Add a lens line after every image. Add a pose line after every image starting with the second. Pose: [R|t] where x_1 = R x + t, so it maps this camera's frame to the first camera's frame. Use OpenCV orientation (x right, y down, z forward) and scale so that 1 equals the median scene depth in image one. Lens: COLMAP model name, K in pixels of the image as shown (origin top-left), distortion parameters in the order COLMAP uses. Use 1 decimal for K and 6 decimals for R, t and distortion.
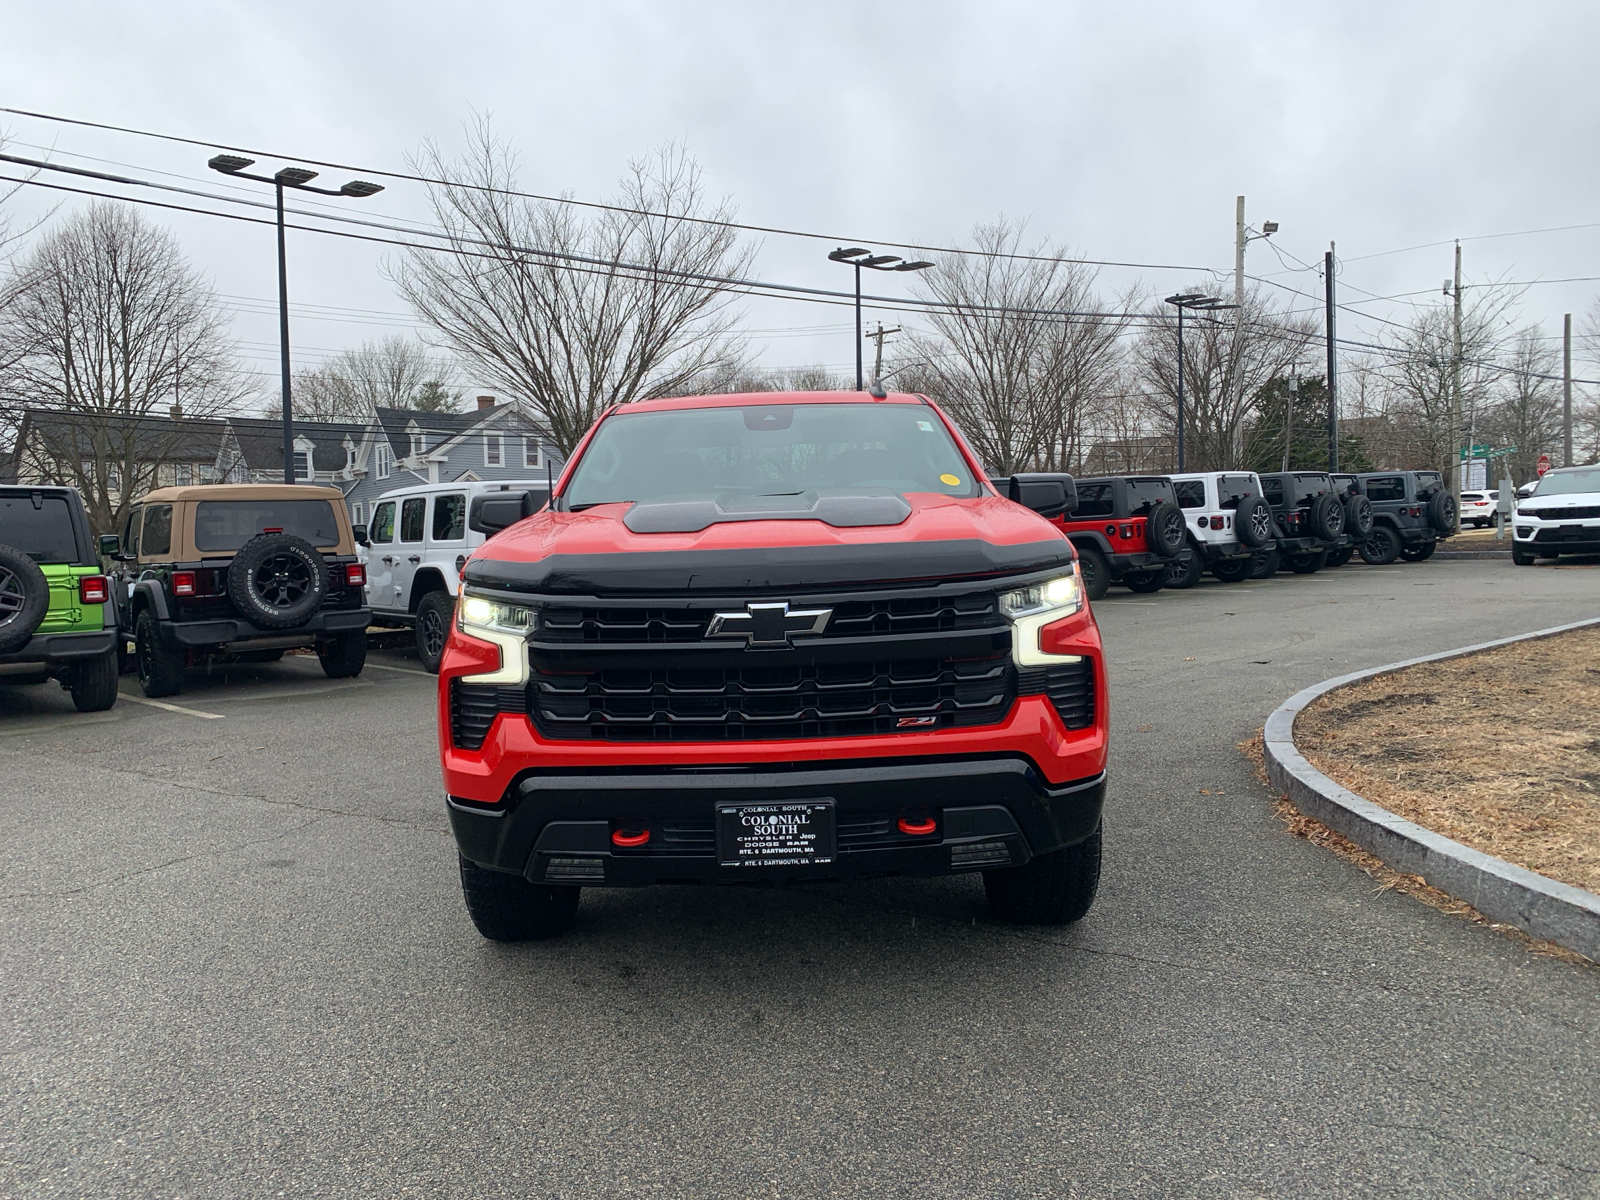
lens RADIAL K [[1207.4, 0, 797.0], [0, 1207.4, 547.6], [0, 0, 1]] dist [0.031641, -0.005608]
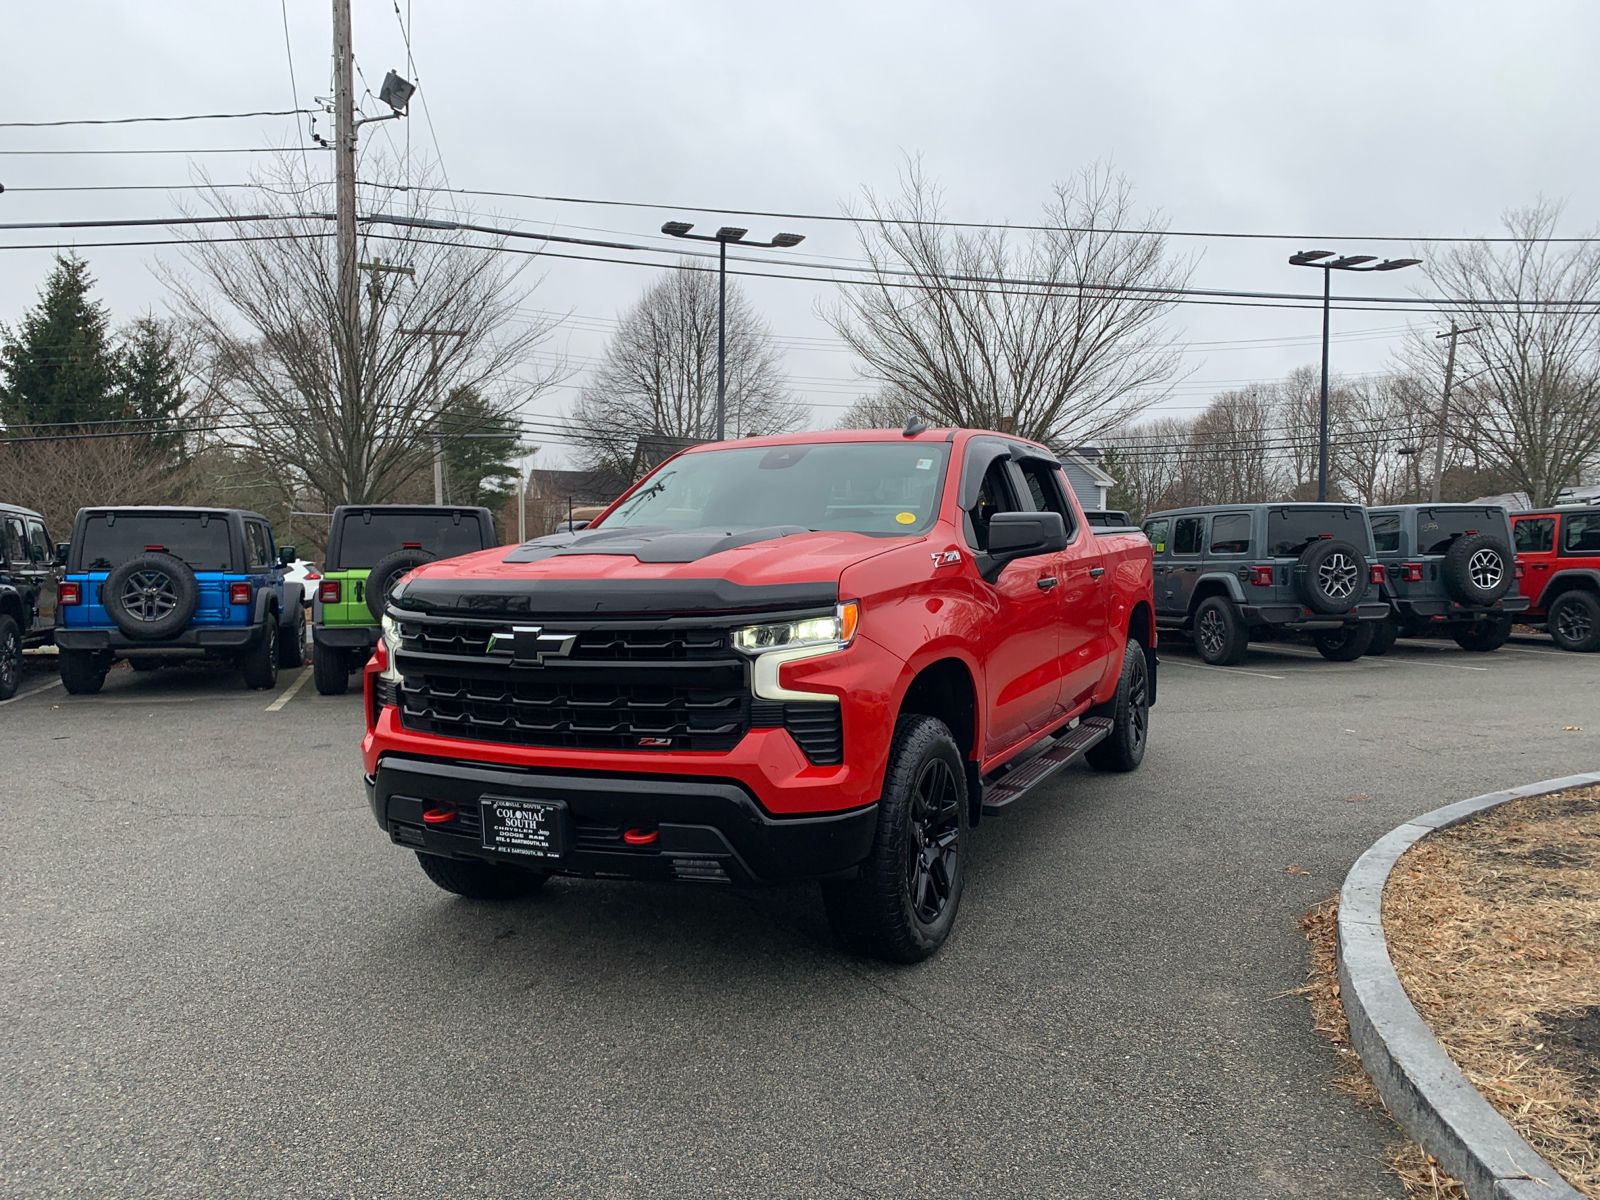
lens RADIAL K [[1207.4, 0, 797.0], [0, 1207.4, 547.6], [0, 0, 1]] dist [0.031641, -0.005608]
pose [[0.905459, 0.025511, -0.423667, 0.656883], [-0.032049, 0.999452, -0.008312, -0.027021], [0.423223, 0.021104, 0.905780, 0.053099]]
